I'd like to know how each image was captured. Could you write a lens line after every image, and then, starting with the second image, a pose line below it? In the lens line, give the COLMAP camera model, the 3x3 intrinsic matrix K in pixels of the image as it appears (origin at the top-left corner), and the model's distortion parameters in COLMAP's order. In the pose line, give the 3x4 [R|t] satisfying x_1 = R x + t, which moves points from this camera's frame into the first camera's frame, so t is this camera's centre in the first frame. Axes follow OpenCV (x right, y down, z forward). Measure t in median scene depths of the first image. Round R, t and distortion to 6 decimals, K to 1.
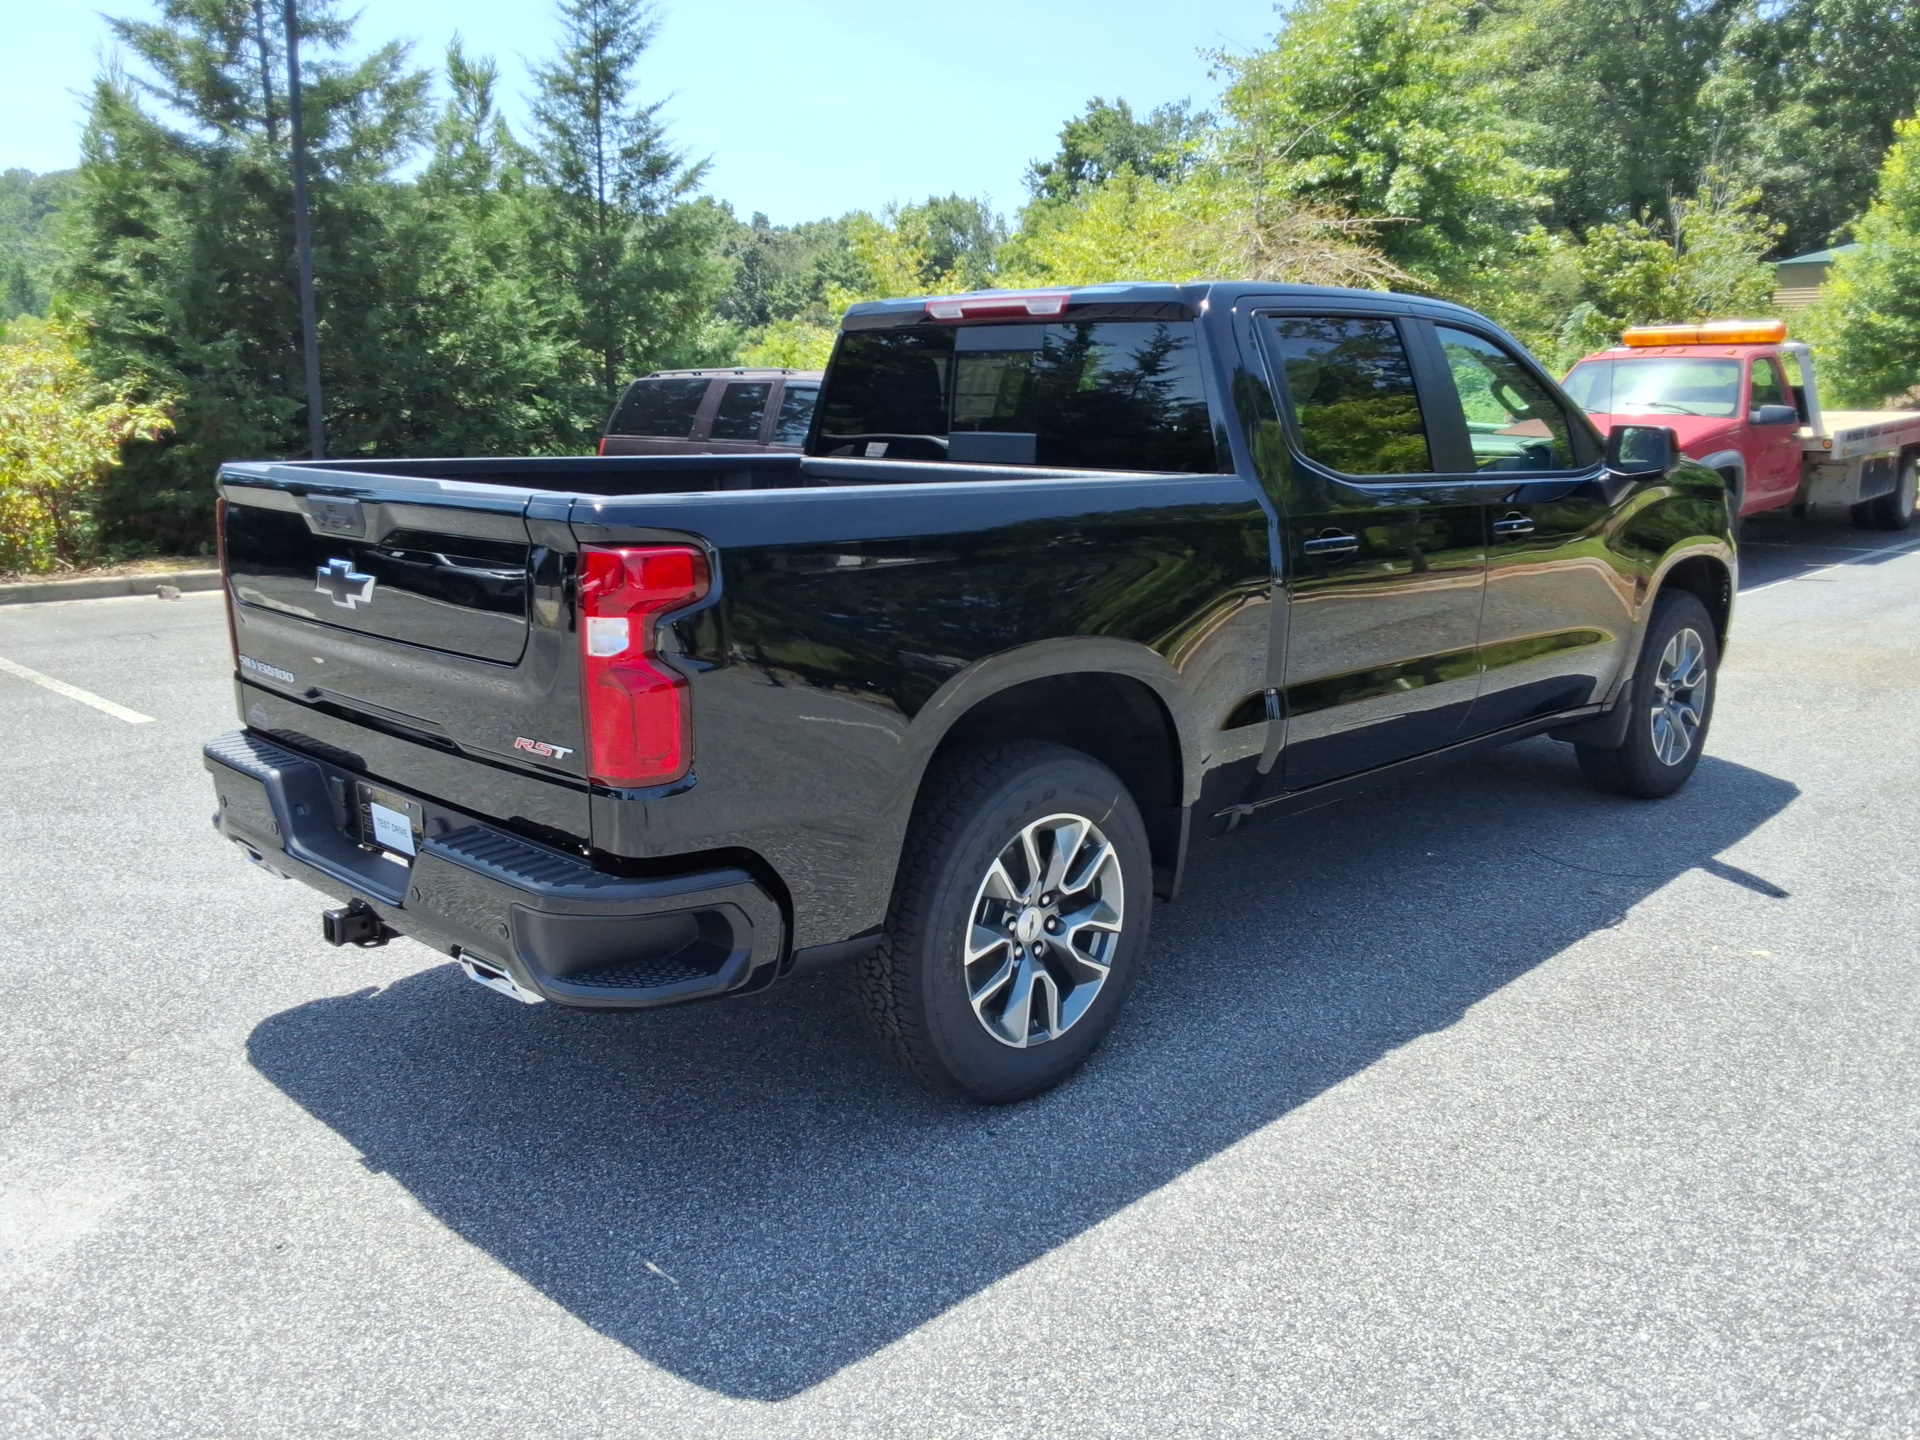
lens RADIAL K [[1527.4, 0, 992.0], [0, 1527.4, 713.8], [0, 0, 1]] dist [0.077103, -0.117217]
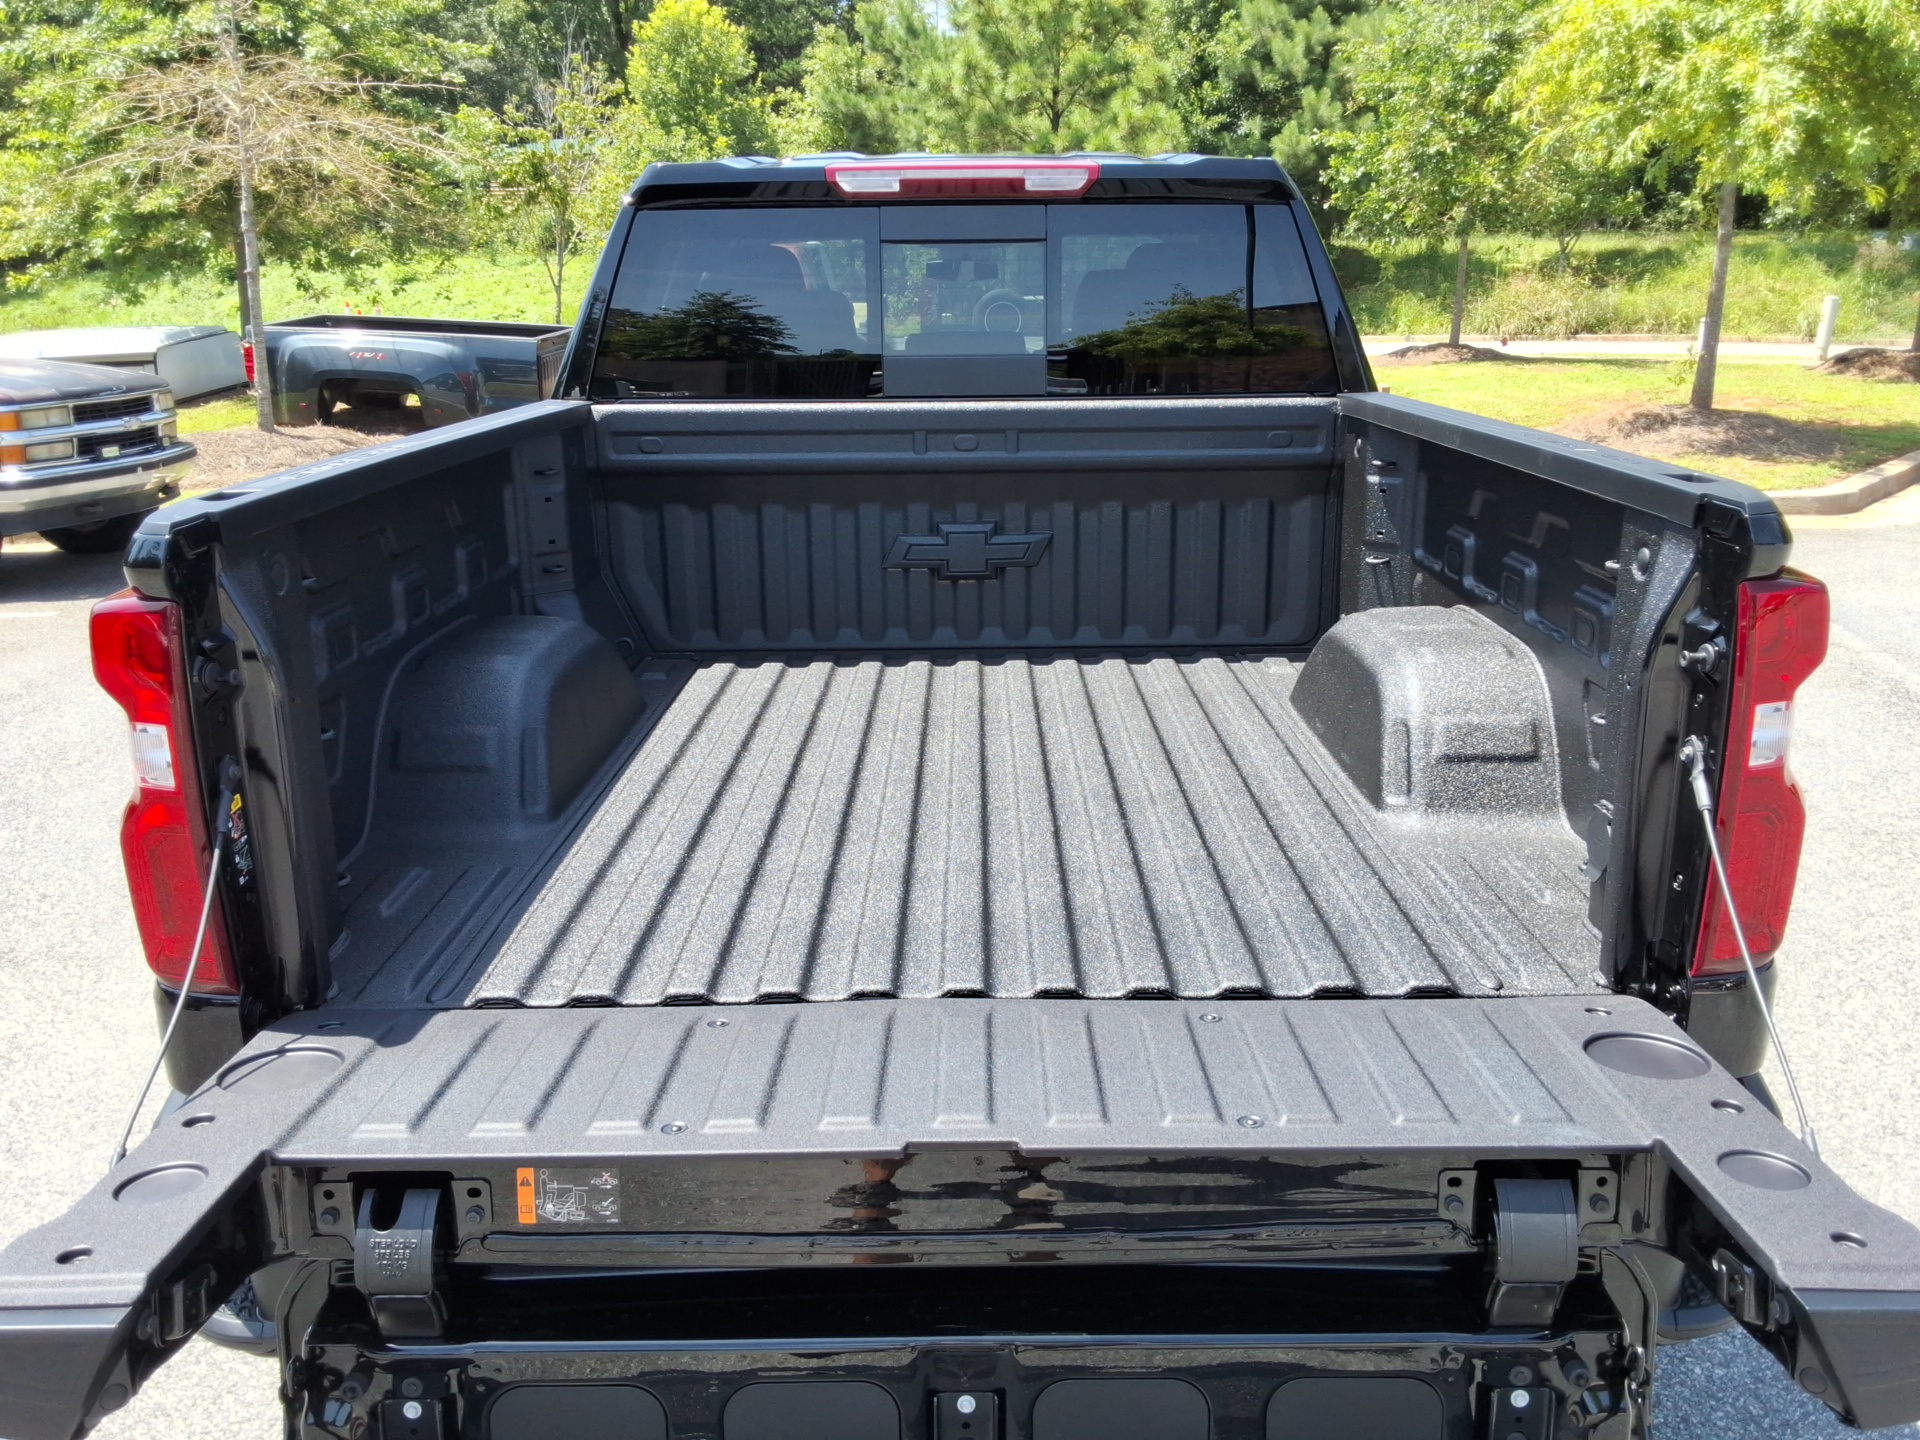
lens RADIAL K [[1527.4, 0, 977.9], [0, 1527.4, 712.1], [0, 0, 1]] dist [0.077103, -0.117217]
pose [[0.722013, -0.199935, 0.662361, -0.547630], [0.155866, 0.979731, 0.125831, -0.113679], [-0.674094, 0.012388, 0.738542, 0.483347]]
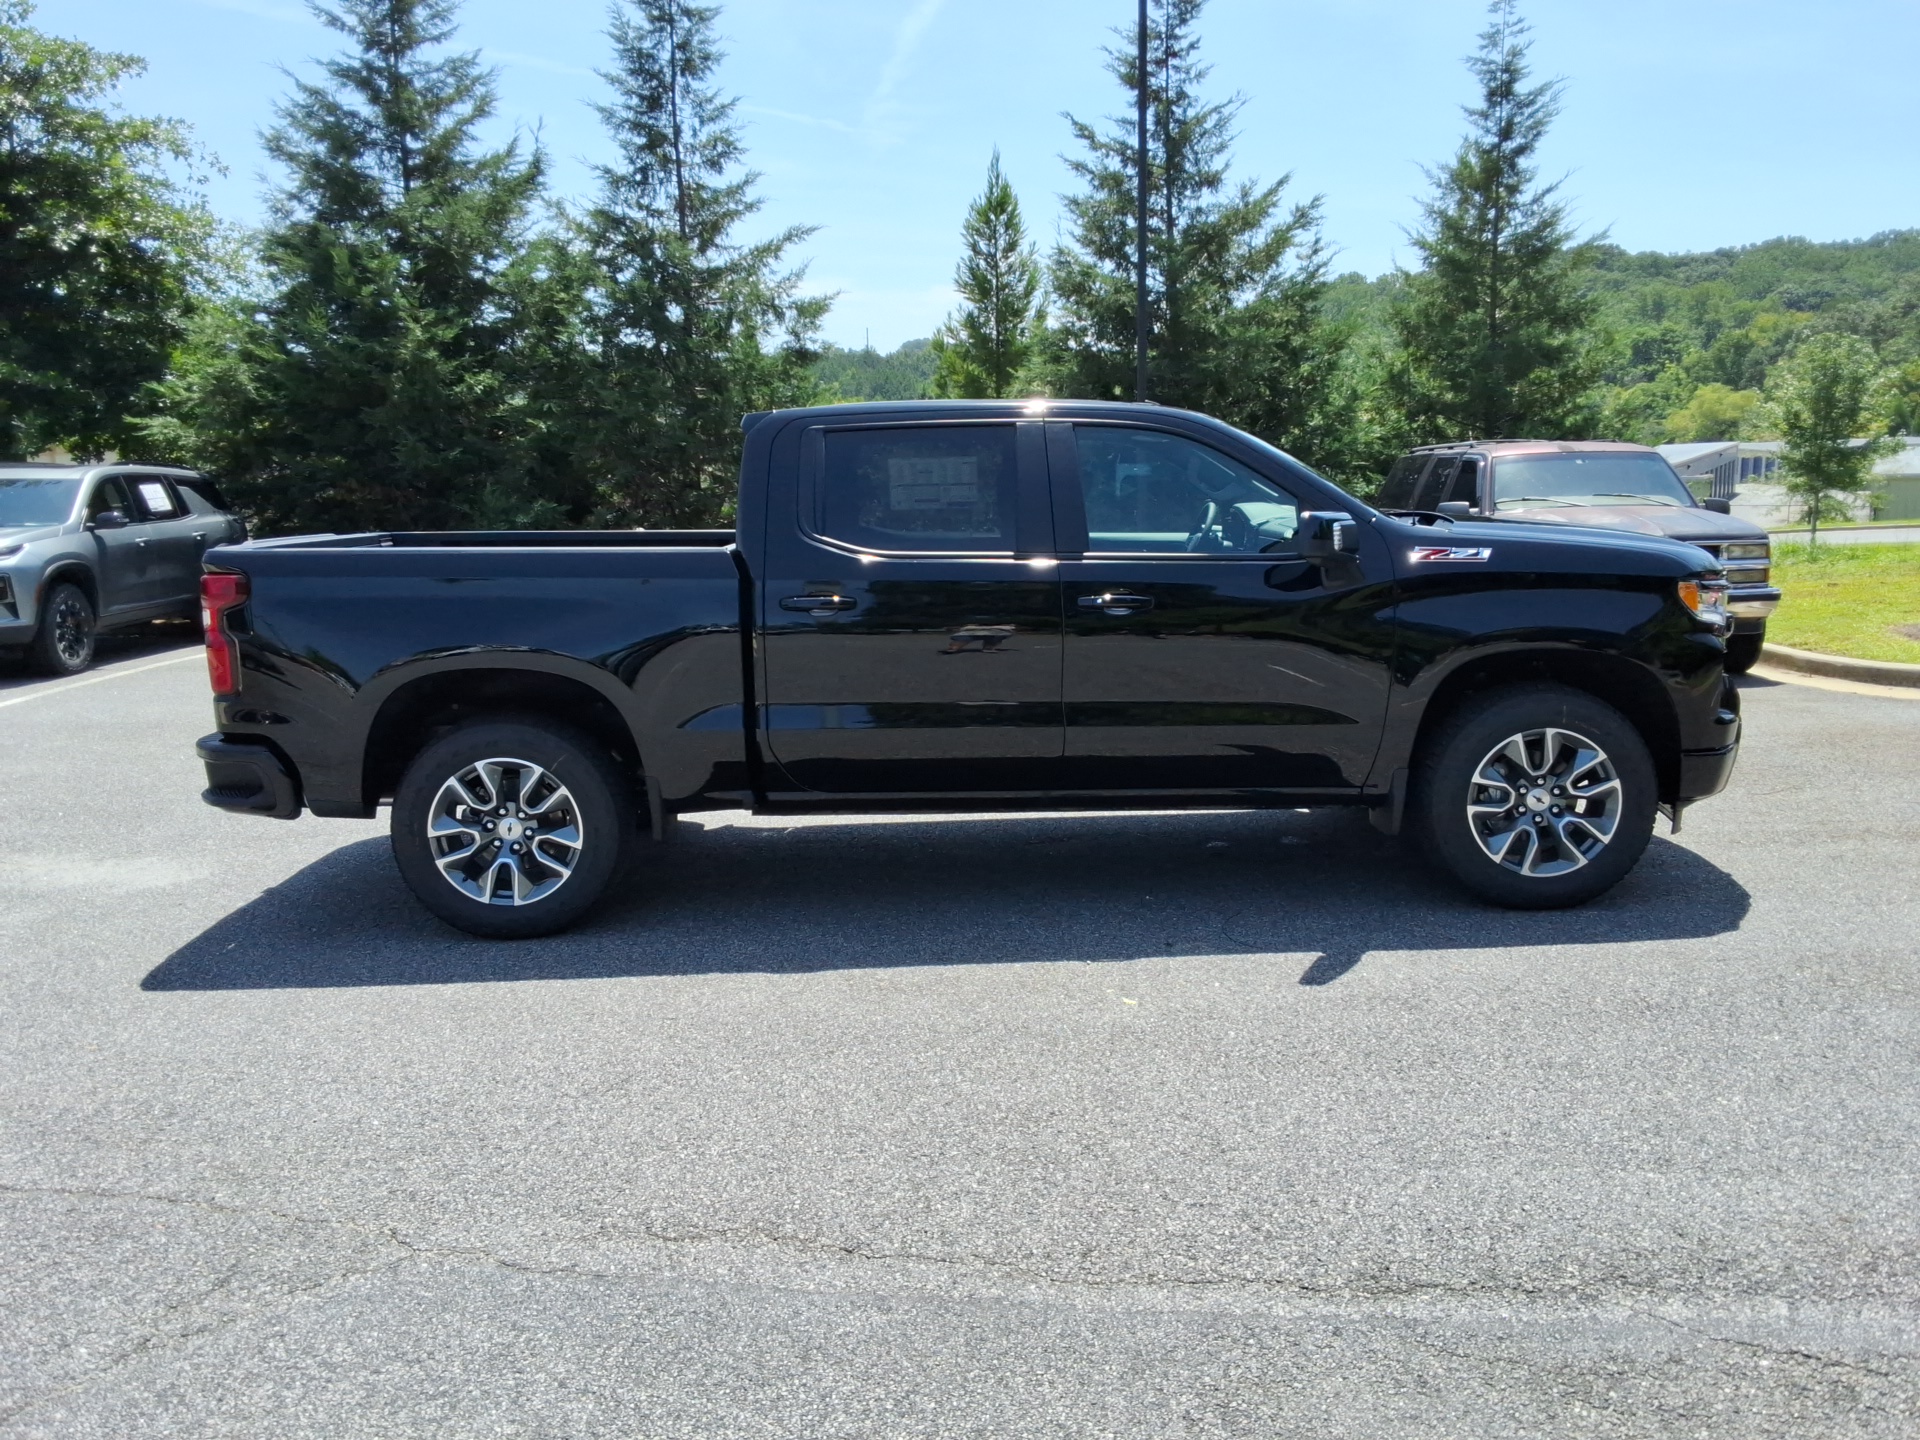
lens RADIAL K [[1527.4, 0, 977.7], [0, 1527.4, 713.2], [0, 0, 1]] dist [0.077103, -0.117217]
pose [[0.702634, 0.089976, -0.705840, 1.216634], [-0.120985, 0.992636, 0.006100, -0.039799], [0.701191, 0.081110, 0.708345, 0.171108]]
